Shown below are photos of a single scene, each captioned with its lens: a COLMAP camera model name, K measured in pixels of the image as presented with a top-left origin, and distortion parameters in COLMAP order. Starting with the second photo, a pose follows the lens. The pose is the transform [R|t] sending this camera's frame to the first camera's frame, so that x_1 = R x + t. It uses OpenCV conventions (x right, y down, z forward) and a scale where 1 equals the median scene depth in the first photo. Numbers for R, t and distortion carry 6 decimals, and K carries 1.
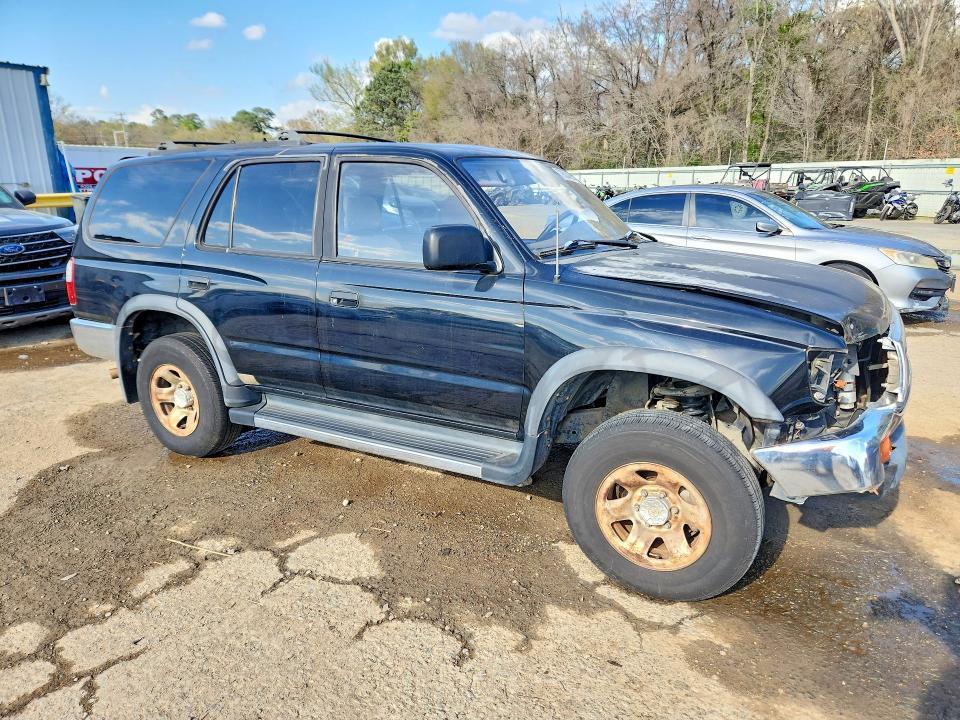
lens RADIAL K [[641.4, 0, 482.5], [0, 641.4, 360.9], [0, 0, 1]] dist [0.052442, -0.050032]
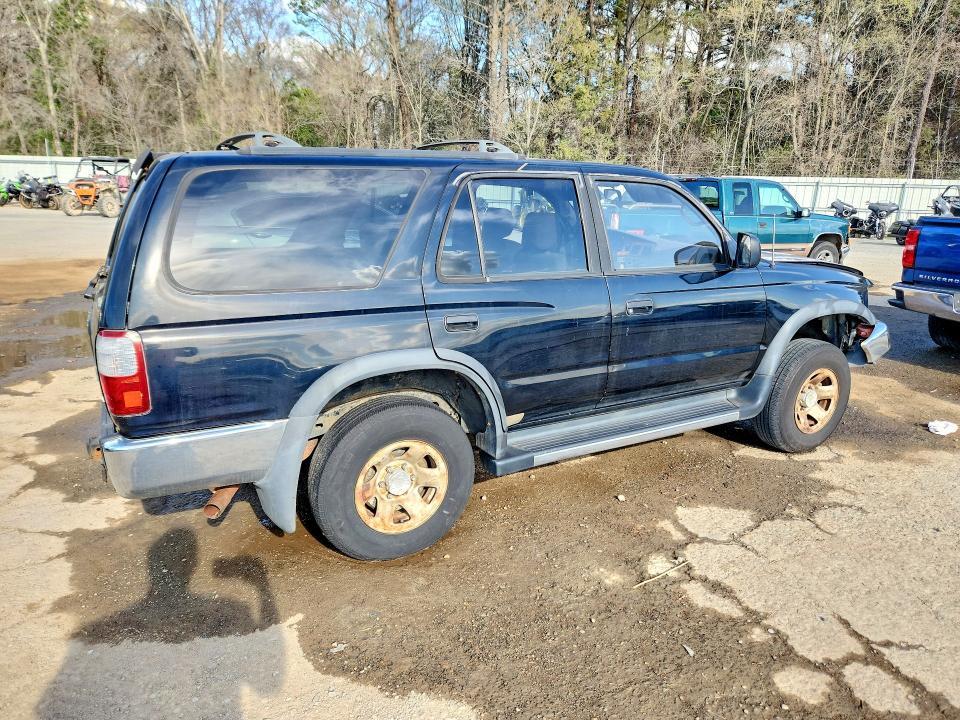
lens RADIAL K [[641.4, 0, 482.5], [0, 641.4, 360.9], [0, 0, 1]] dist [0.052442, -0.050032]
pose [[0.533864, -0.208866, 0.819368, -1.435304], [0.202666, 0.972374, 0.115820, -0.212955], [-0.820924, 0.104226, 0.561446, 0.693305]]
